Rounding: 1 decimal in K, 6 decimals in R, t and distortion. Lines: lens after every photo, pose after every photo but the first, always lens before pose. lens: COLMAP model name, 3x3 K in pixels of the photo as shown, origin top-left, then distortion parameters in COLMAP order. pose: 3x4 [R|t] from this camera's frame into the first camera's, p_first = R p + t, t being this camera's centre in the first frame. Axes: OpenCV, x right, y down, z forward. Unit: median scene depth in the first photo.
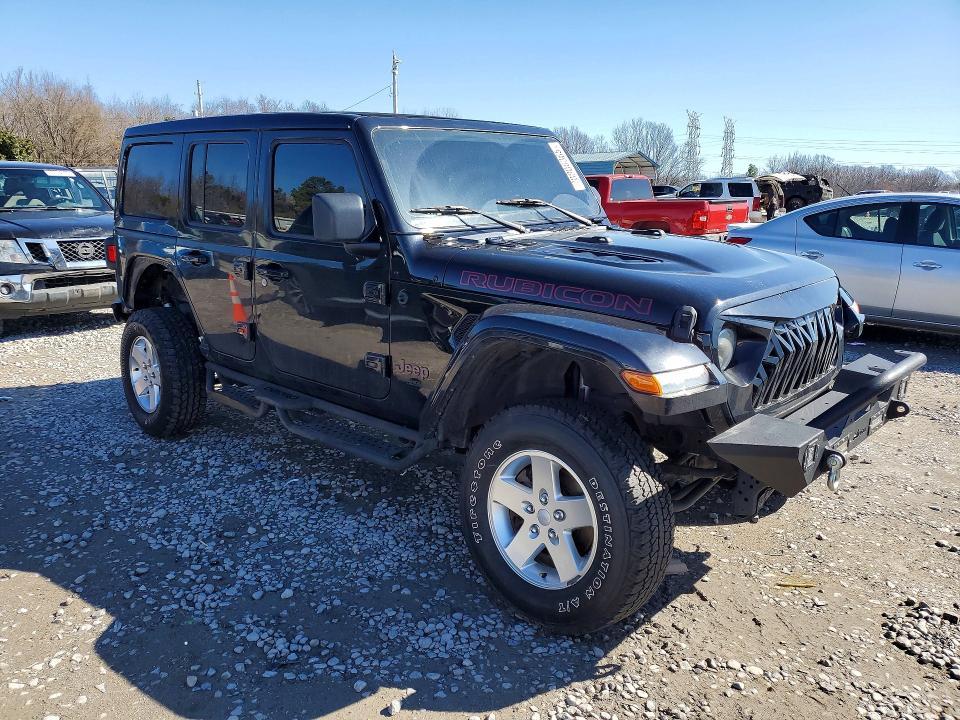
lens RADIAL K [[798.4, 0, 480.0], [0, 798.4, 360.0], [0, 0, 1]] dist [0.006827, 0.013444]
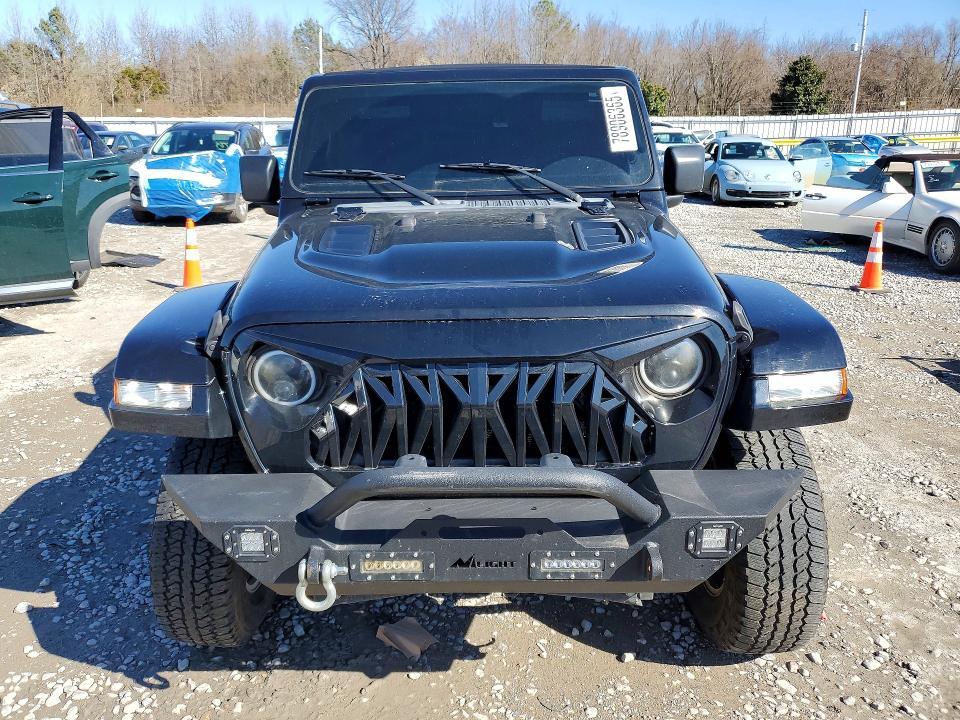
lens RADIAL K [[798.4, 0, 480.0], [0, 798.4, 360.0], [0, 0, 1]] dist [0.006827, 0.013444]
pose [[0.646140, 0.209243, -0.733976, 0.783095], [-0.157571, 0.977539, 0.139964, -0.131790], [0.746777, 0.025217, 0.664597, 0.504812]]
